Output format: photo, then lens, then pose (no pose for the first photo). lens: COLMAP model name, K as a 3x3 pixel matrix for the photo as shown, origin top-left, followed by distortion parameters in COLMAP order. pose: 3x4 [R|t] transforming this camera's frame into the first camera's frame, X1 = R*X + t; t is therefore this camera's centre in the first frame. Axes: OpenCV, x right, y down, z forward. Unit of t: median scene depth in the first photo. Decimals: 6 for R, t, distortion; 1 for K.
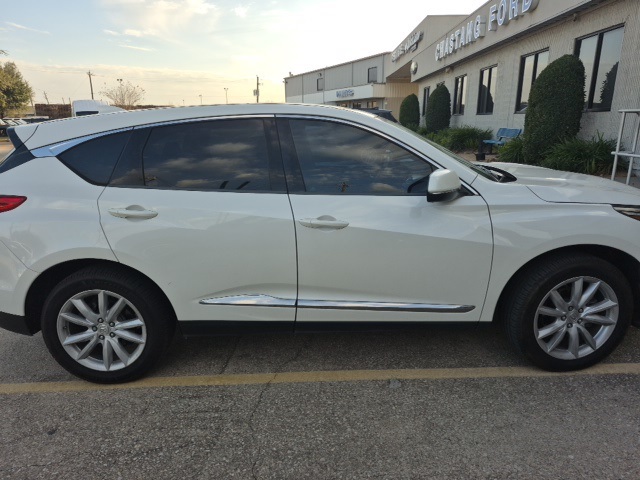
lens RADIAL K [[453.3, 0, 340.2], [0, 453.3, 257.8], [0, 0, 1]] dist [0.068417, -0.113877]
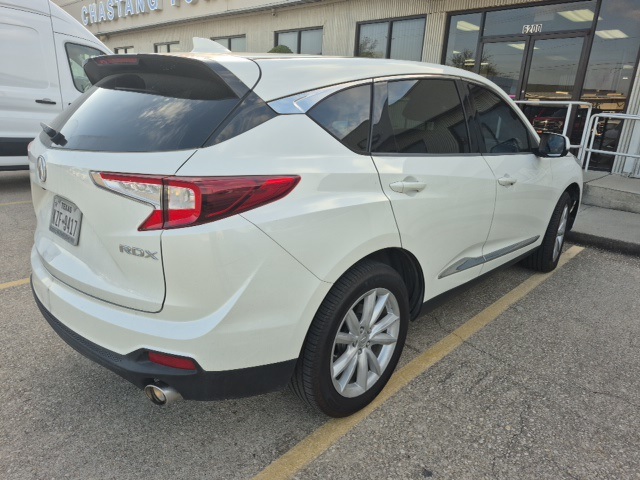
lens RADIAL K [[453.3, 0, 340.2], [0, 453.3, 257.8], [0, 0, 1]] dist [0.068417, -0.113877]
pose [[0.689857, -0.202825, 0.694953, -1.035699], [0.163691, 0.978792, 0.123173, -0.083078], [-0.705197, 0.028786, 0.708427, 0.466428]]
